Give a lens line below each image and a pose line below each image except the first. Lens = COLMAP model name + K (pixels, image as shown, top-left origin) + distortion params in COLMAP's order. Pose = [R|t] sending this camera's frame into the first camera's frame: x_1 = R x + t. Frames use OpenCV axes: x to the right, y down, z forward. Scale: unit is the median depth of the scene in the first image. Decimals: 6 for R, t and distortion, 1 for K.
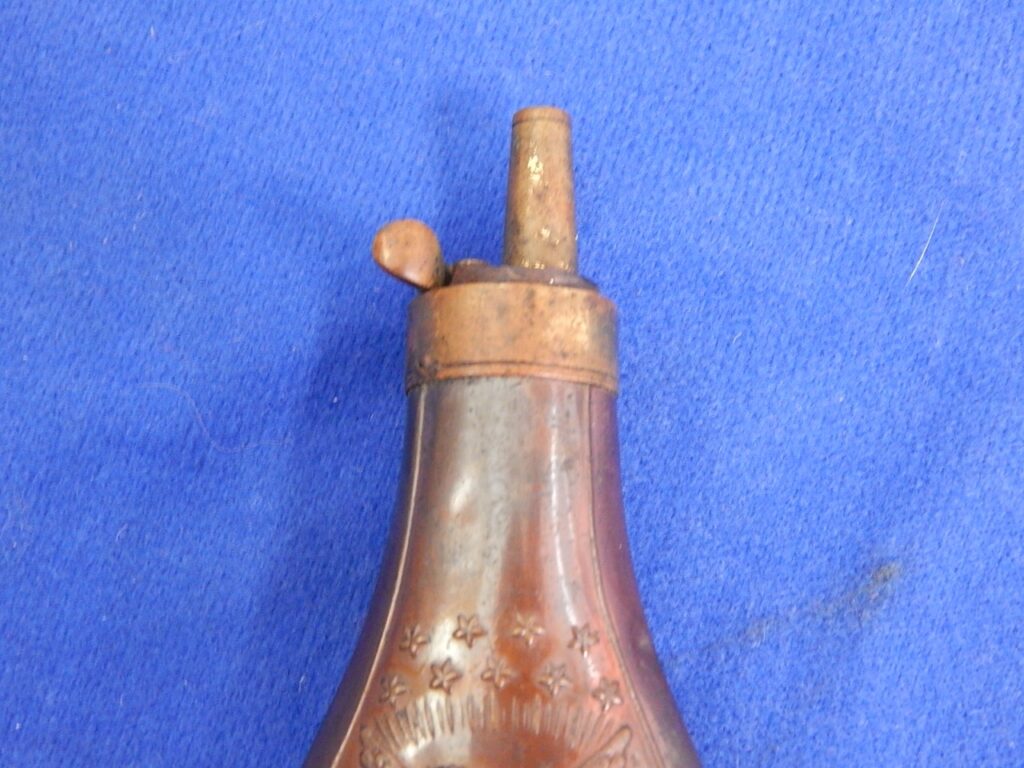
lens RADIAL K [[1611.6, 0, 512.0], [0, 1611.6, 384.0], [0, 0, 1]] dist [-0.088098, -0.096045]
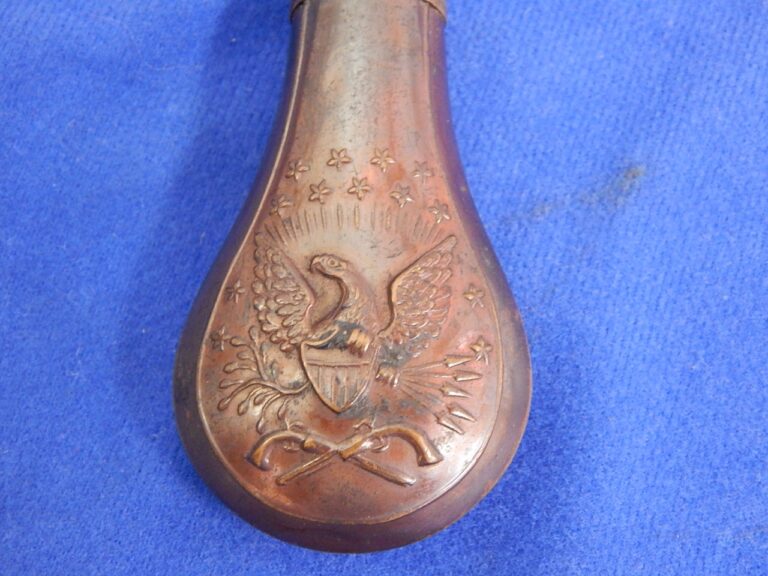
lens RADIAL K [[1208.7, 0, 384.0], [0, 1208.7, 288.0], [0, 0, 1]] dist [-0.088098, -0.096045]
pose [[0.996721, 0.032581, 0.074067, -0.053858], [-0.028672, 0.998170, -0.053237, 0.277730], [-0.075666, 0.050939, 0.995831, -0.006502]]
